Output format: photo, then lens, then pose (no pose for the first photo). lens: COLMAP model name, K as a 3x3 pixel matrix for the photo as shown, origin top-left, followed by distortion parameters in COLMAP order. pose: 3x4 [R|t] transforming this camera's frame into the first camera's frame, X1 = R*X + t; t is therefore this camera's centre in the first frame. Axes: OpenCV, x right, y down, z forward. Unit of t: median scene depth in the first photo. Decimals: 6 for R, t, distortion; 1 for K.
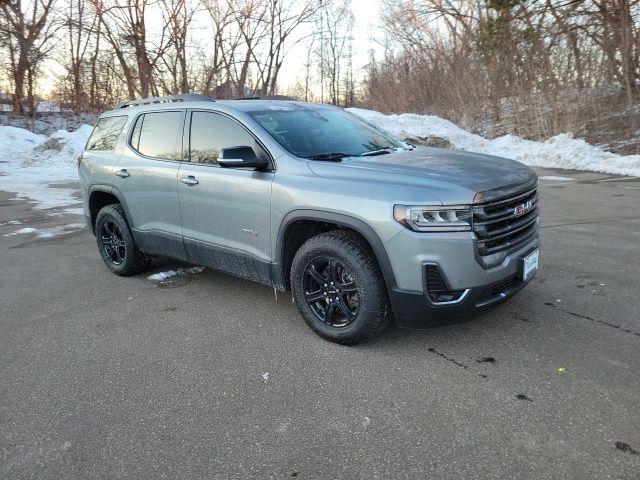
lens RADIAL K [[476.4, 0, 321.9], [0, 476.4, 245.4], [0, 0, 1]] dist [0.056728, -0.038646]
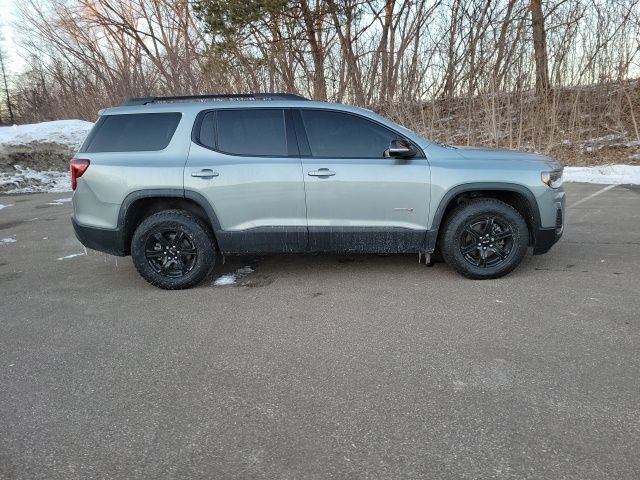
lens RADIAL K [[476.4, 0, 324.2], [0, 476.4, 234.3], [0, 0, 1]] dist [0.056728, -0.038646]
pose [[0.779632, -0.204767, 0.591815, -1.006344], [0.154580, 0.978714, 0.134996, -0.157629], [-0.606860, -0.013765, 0.794689, 0.161748]]
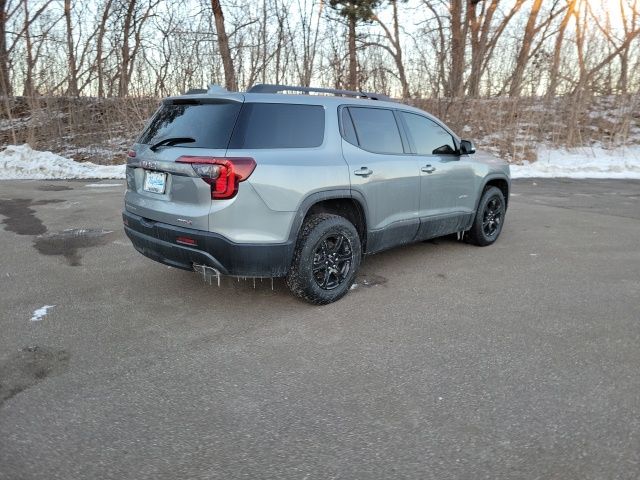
lens RADIAL K [[476.4, 0, 323.9], [0, 476.4, 235.2], [0, 0, 1]] dist [0.056728, -0.038646]
pose [[0.089393, -0.246158, 0.965099, -1.630579], [0.146545, 0.961683, 0.231713, -0.318058], [-0.985157, 0.120717, 0.122041, 1.237529]]
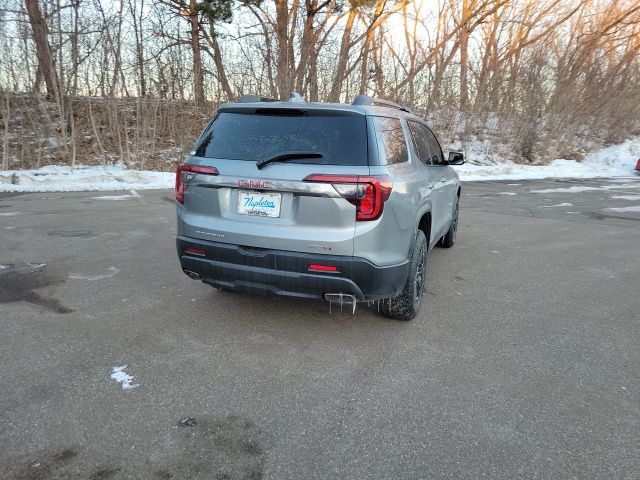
lens RADIAL K [[476.4, 0, 323.2], [0, 476.4, 245.2], [0, 0, 1]] dist [0.056728, -0.038646]
pose [[-0.313641, -0.250676, 0.915855, -1.511707], [0.108309, 0.948784, 0.296779, -0.418451], [-0.943344, 0.192277, -0.270427, 1.840183]]
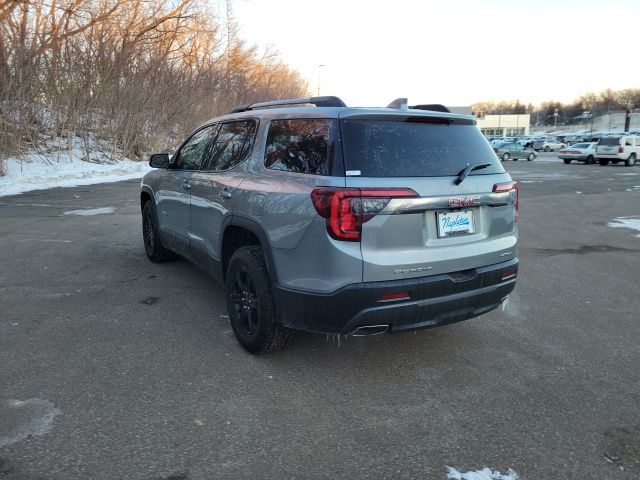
lens RADIAL K [[476.4, 0, 326.2], [0, 476.4, 239.1], [0, 0, 1]] dist [0.056728, -0.038646]
pose [[-0.946110, -0.109376, 0.304815, -0.695814], [0.005346, 0.935836, 0.352396, -0.498205], [-0.323800, 0.335035, -0.884819, 2.477234]]
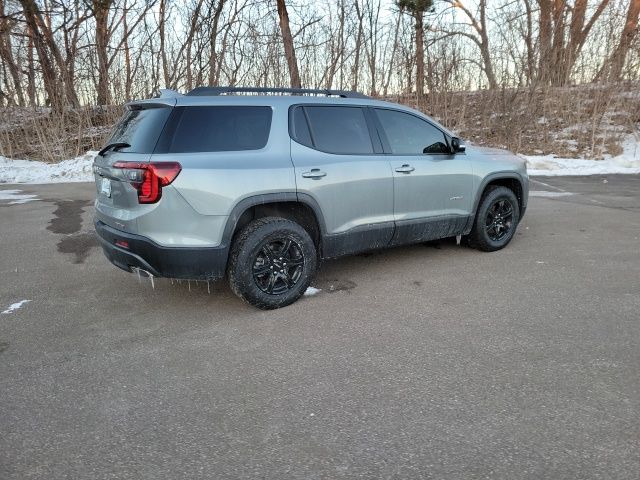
lens RADIAL K [[476.4, 0, 323.0], [0, 476.4, 247.6], [0, 0, 1]] dist [0.056728, -0.038646]
pose [[0.272928, -0.270506, 0.923221, -1.542499], [0.176710, 0.957423, 0.228288, -0.271796], [-0.945666, 0.100836, 0.309109, 0.931690]]
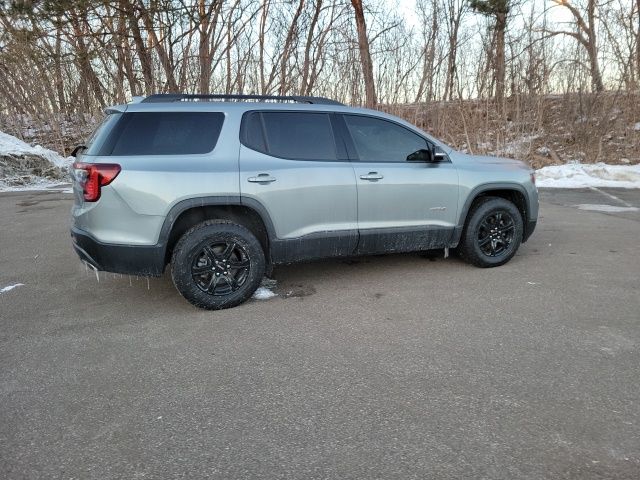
lens RADIAL K [[476.4, 0, 323.2], [0, 476.4, 235.7], [0, 0, 1]] dist [0.056728, -0.038646]
pose [[0.464638, -0.221920, 0.857242, -1.404360], [0.161708, 0.973072, 0.164258, -0.218836], [-0.870610, 0.062302, 0.488012, 0.624627]]
